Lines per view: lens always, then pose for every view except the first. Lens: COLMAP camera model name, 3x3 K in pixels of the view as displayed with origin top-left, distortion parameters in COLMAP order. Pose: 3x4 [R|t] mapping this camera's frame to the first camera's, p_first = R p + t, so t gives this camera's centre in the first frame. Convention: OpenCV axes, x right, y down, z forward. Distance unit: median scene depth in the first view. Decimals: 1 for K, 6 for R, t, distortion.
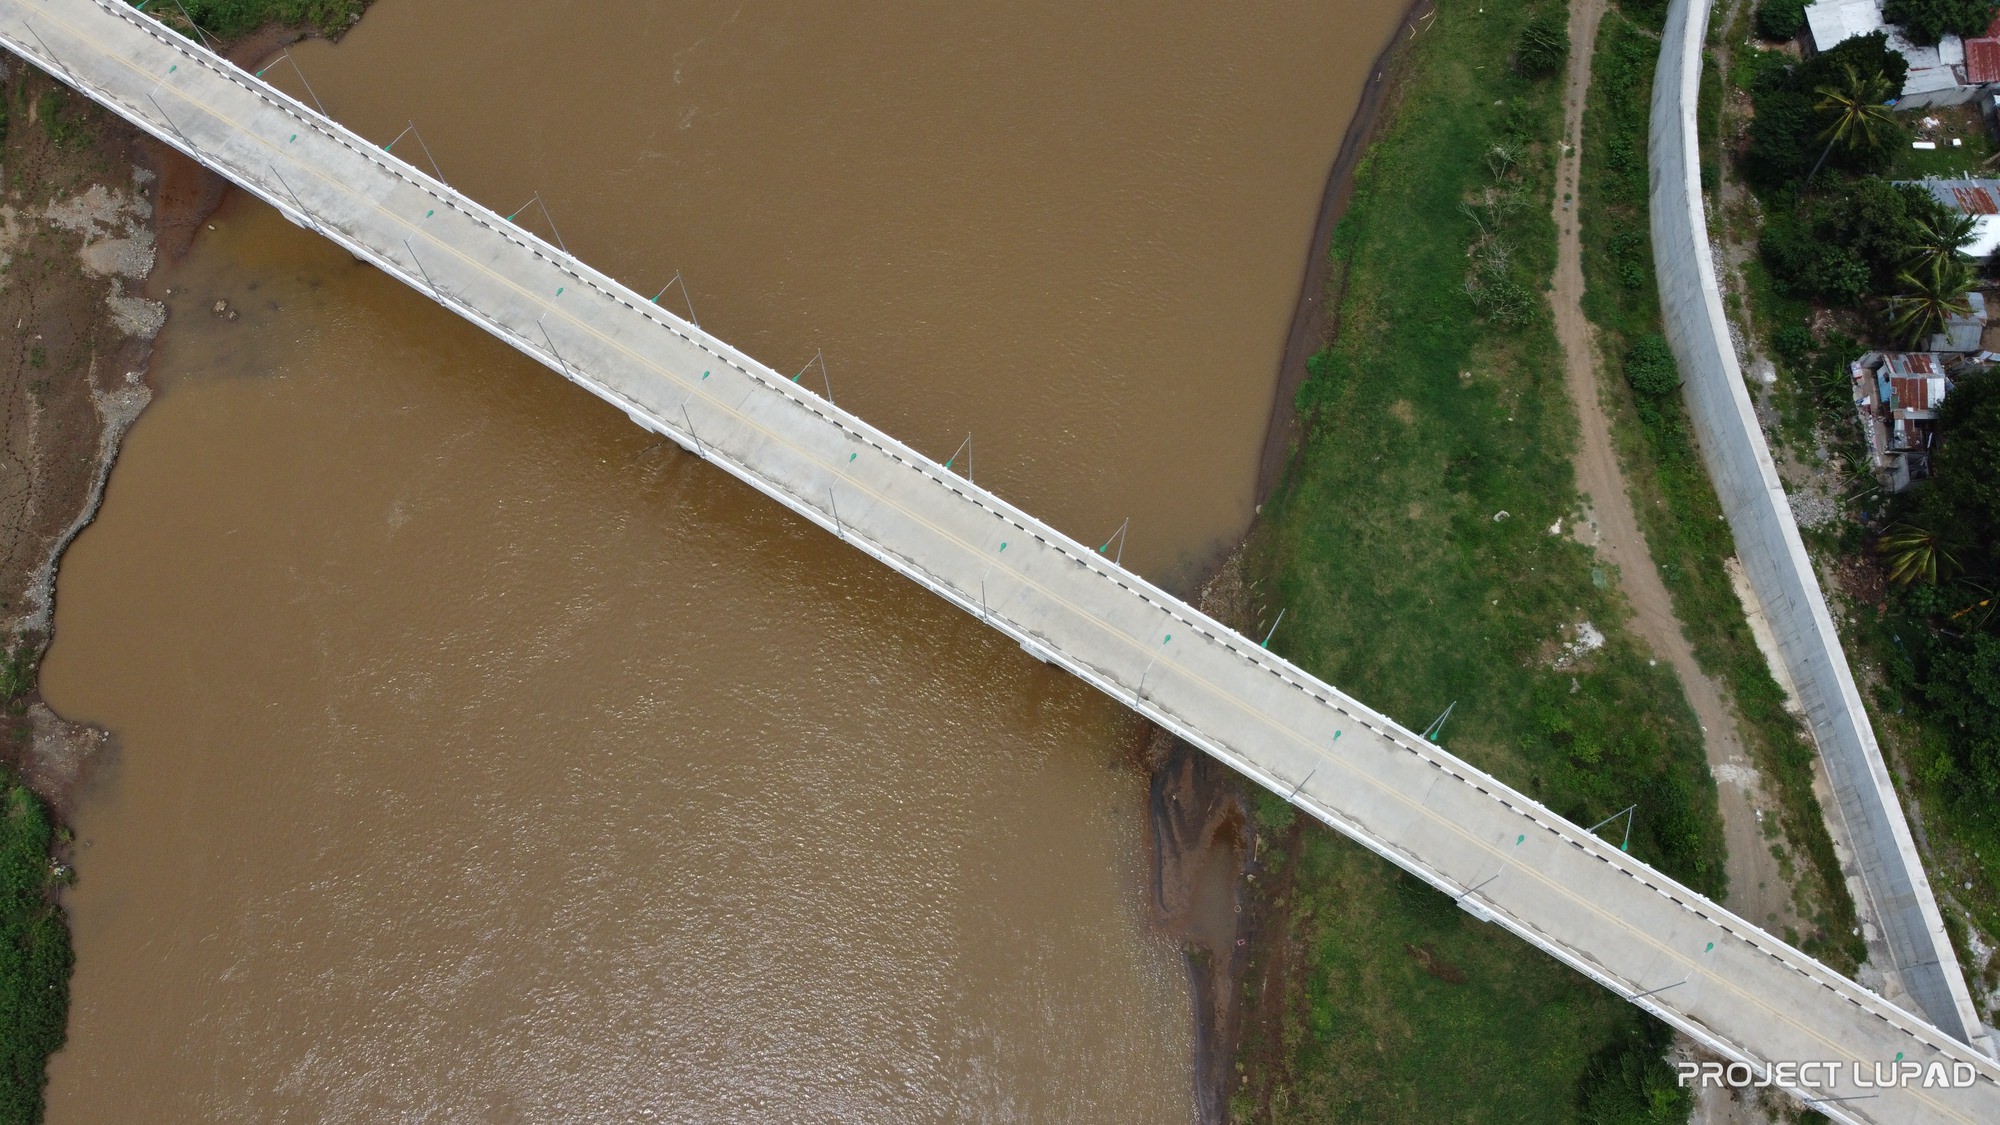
lens RADIAL K [[1504.1, 0, 1000.0], [0, 1504.1, 562.5], [0, 0, 1]] dist [0.000181, -0.001834]
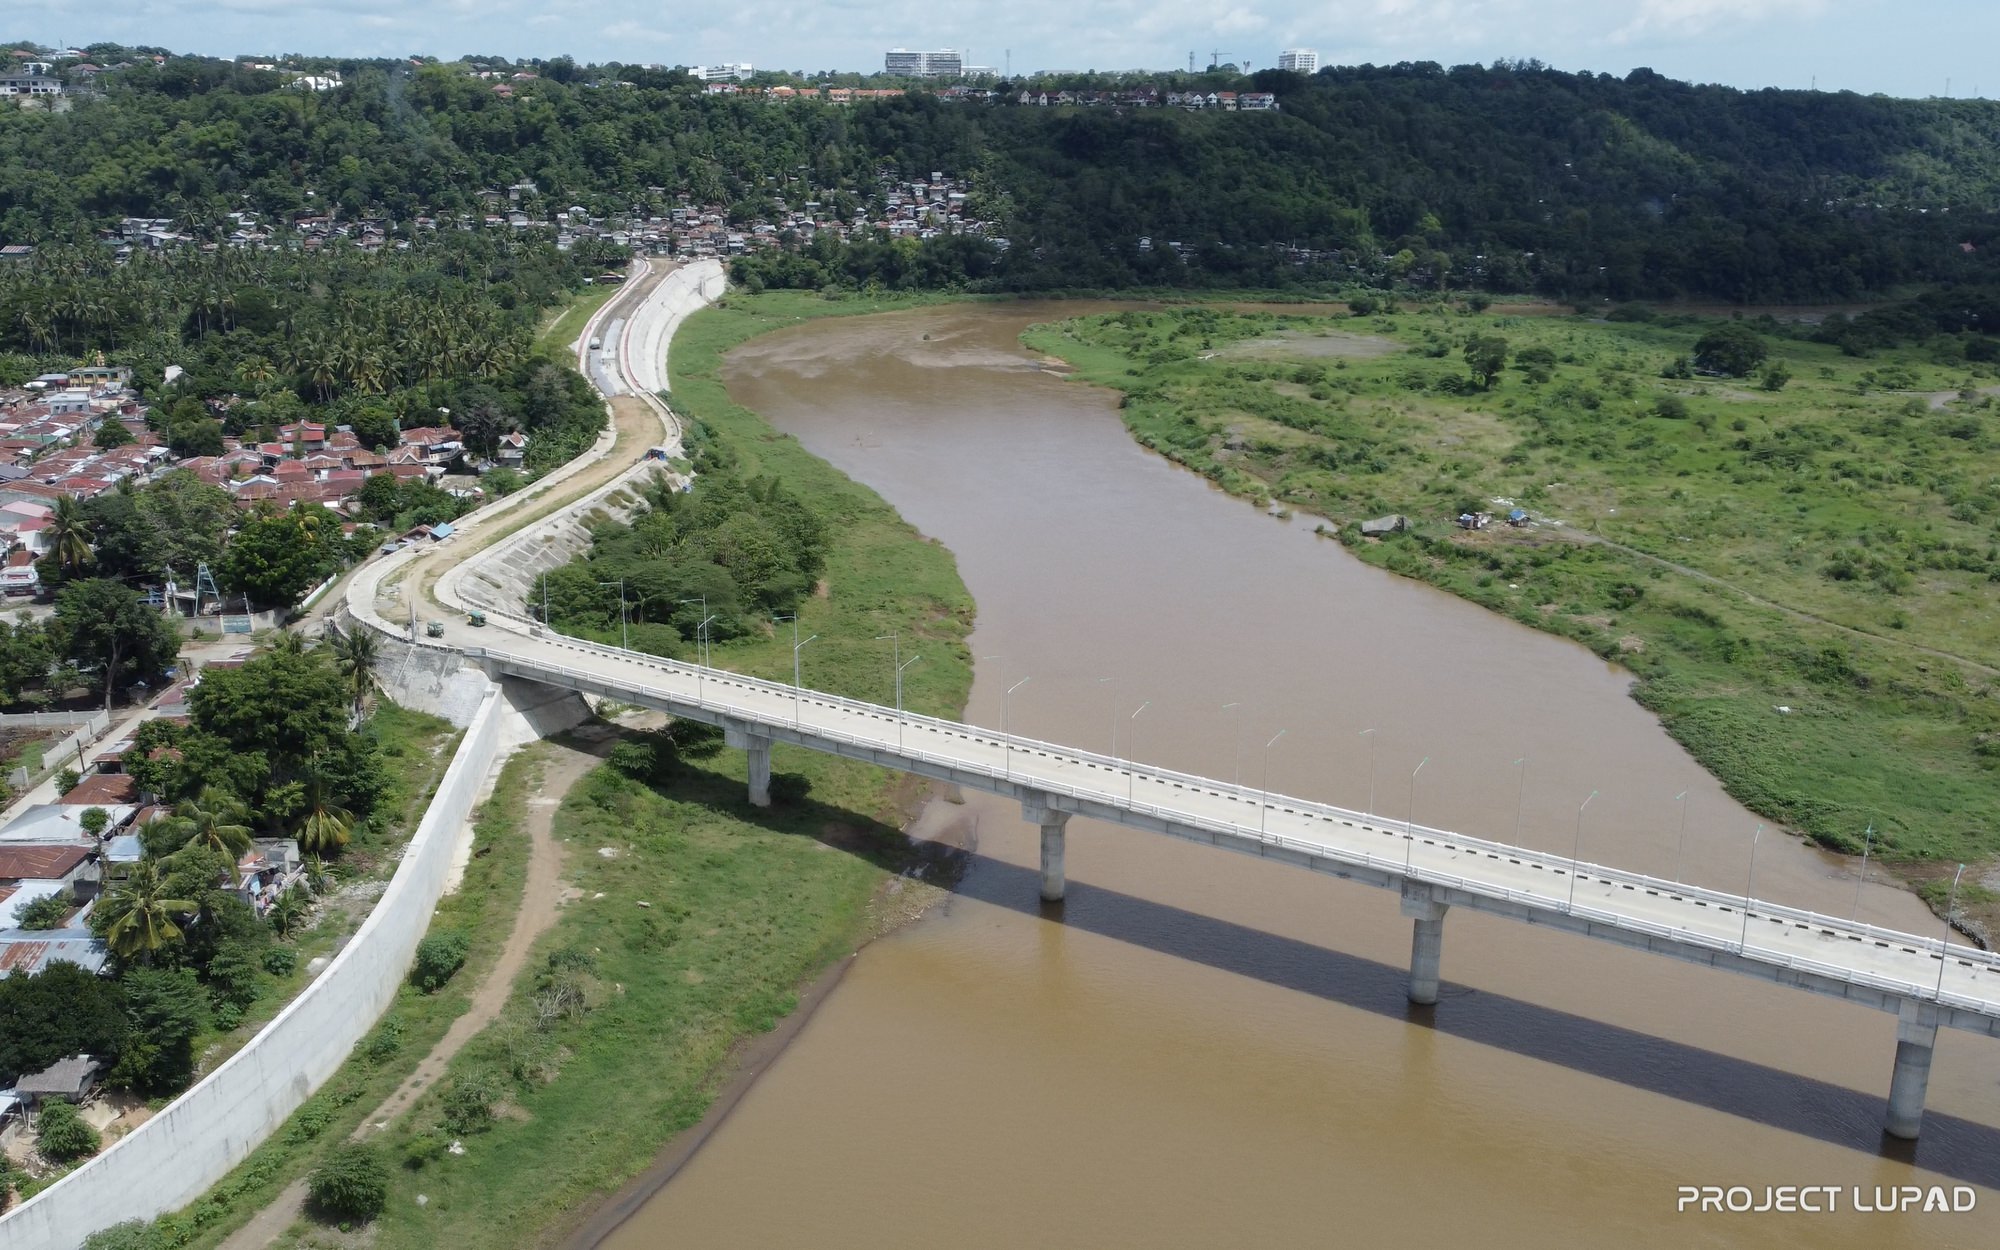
lens RADIAL K [[1737.7, 0, 1000.0], [0, 1737.7, 625.0], [0, 0, 1]] dist [0.003784, -0.002675]
pose [[-0.998578, -0.020373, 0.049266, 0.018084], [0.048485, 0.037227, 0.998130, -1.299926], [-0.022169, 0.999099, -0.036187, 0.851164]]
